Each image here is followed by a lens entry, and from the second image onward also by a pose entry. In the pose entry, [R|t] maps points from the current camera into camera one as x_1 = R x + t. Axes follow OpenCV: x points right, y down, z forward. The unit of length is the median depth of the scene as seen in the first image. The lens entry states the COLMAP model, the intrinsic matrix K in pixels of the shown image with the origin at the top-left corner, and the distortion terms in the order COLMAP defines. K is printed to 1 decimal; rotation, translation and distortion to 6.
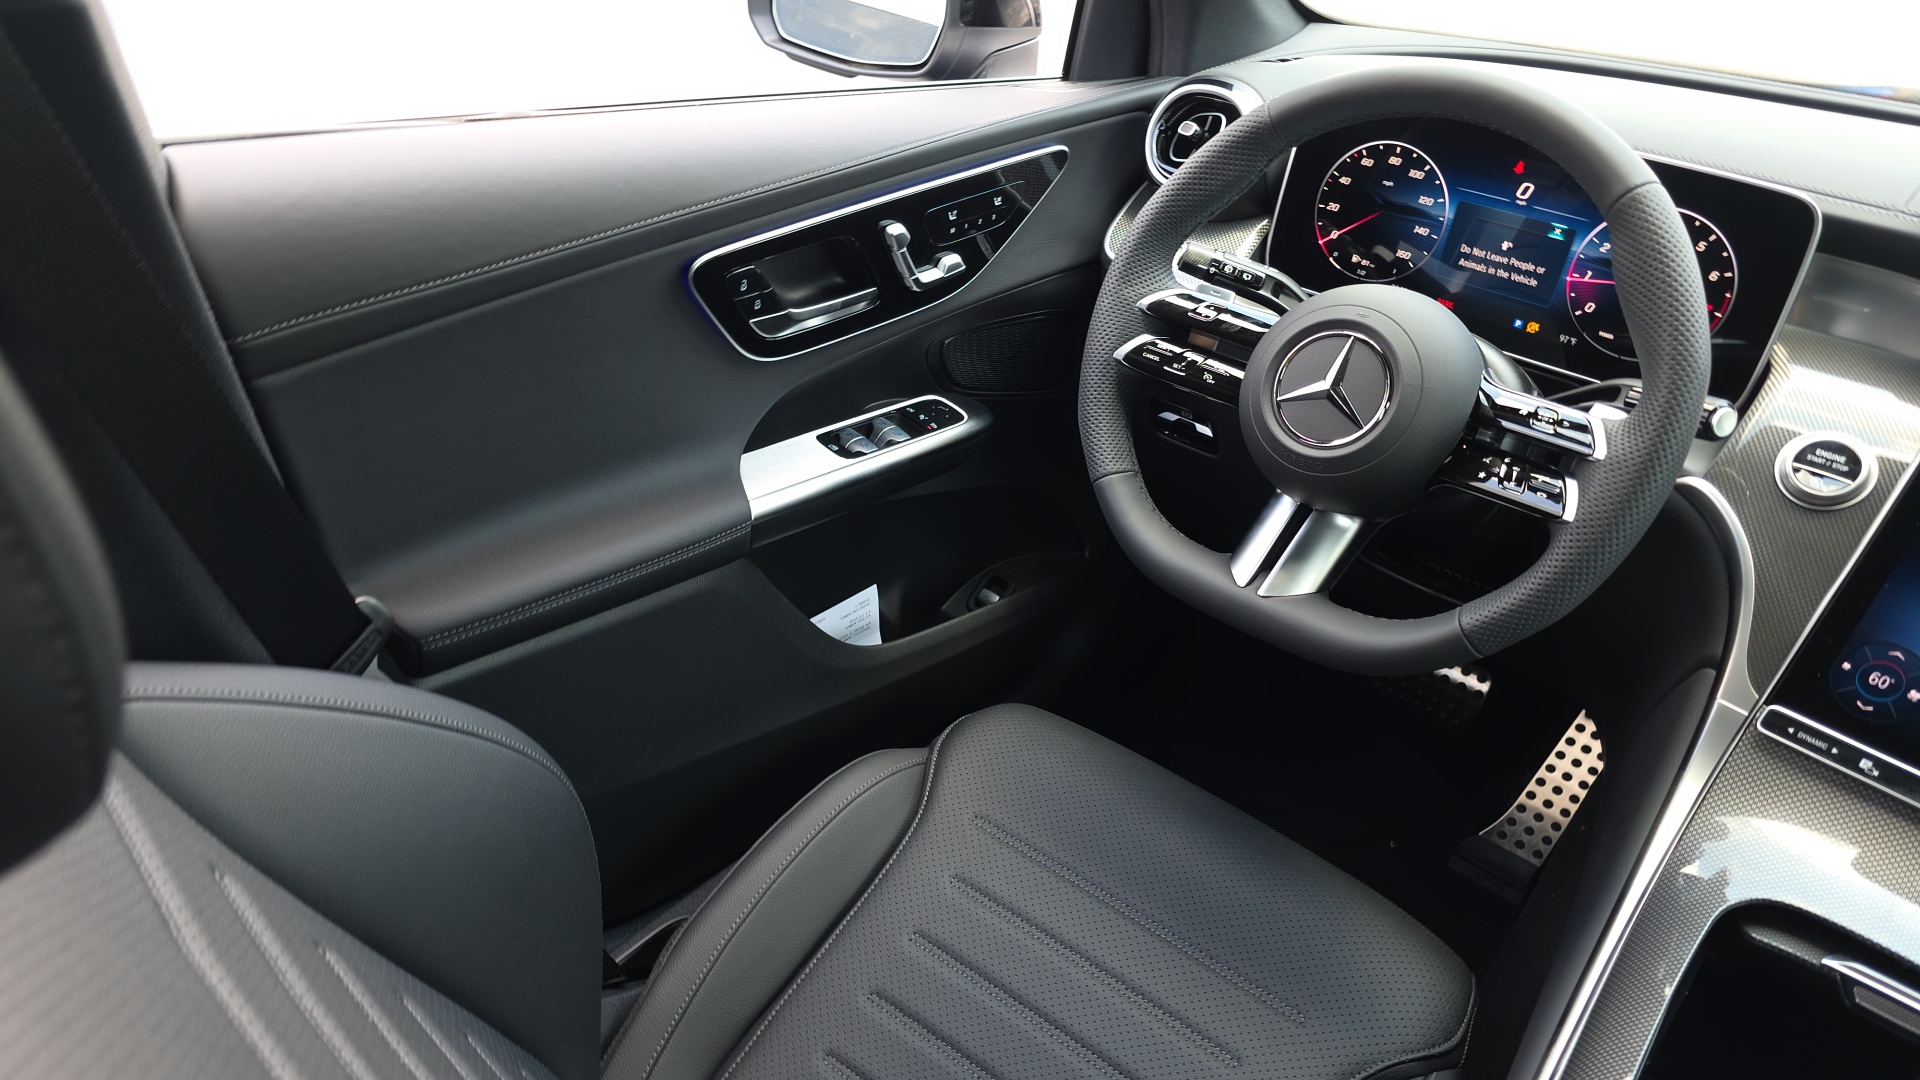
lens RADIAL K [[1307.3, 0, 959.5], [0, 1307.3, 537.8], [0, 0, 1]] dist [0.001508, -0.007632]
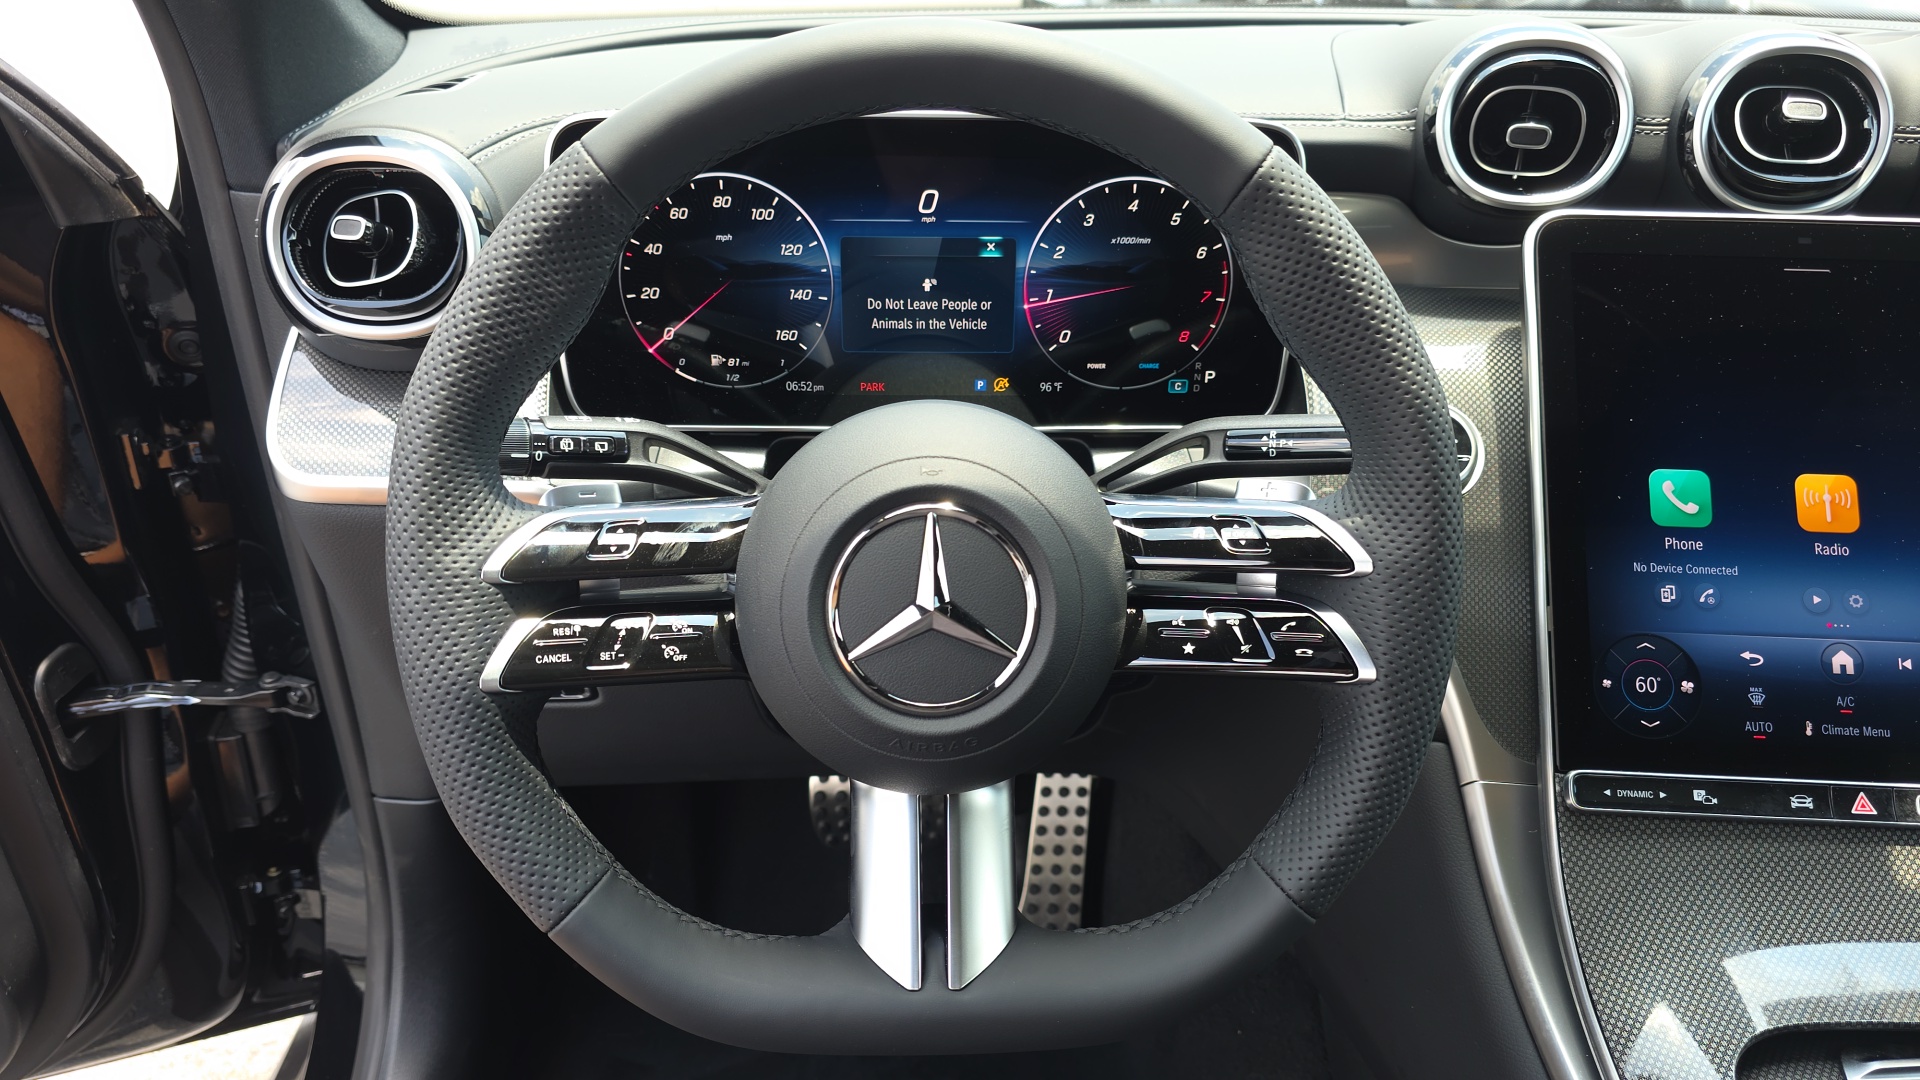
lens RADIAL K [[1384.0, 0, 976.5], [0, 1384.0, 543.2], [0, 0, 1]] dist [0.011751, -0.015951]
pose [[0.710523, -0.367433, 0.600125, -0.048008], [0.379239, 0.918341, 0.113260, -0.172523], [-0.592735, 0.147117, 0.791847, 0.434785]]
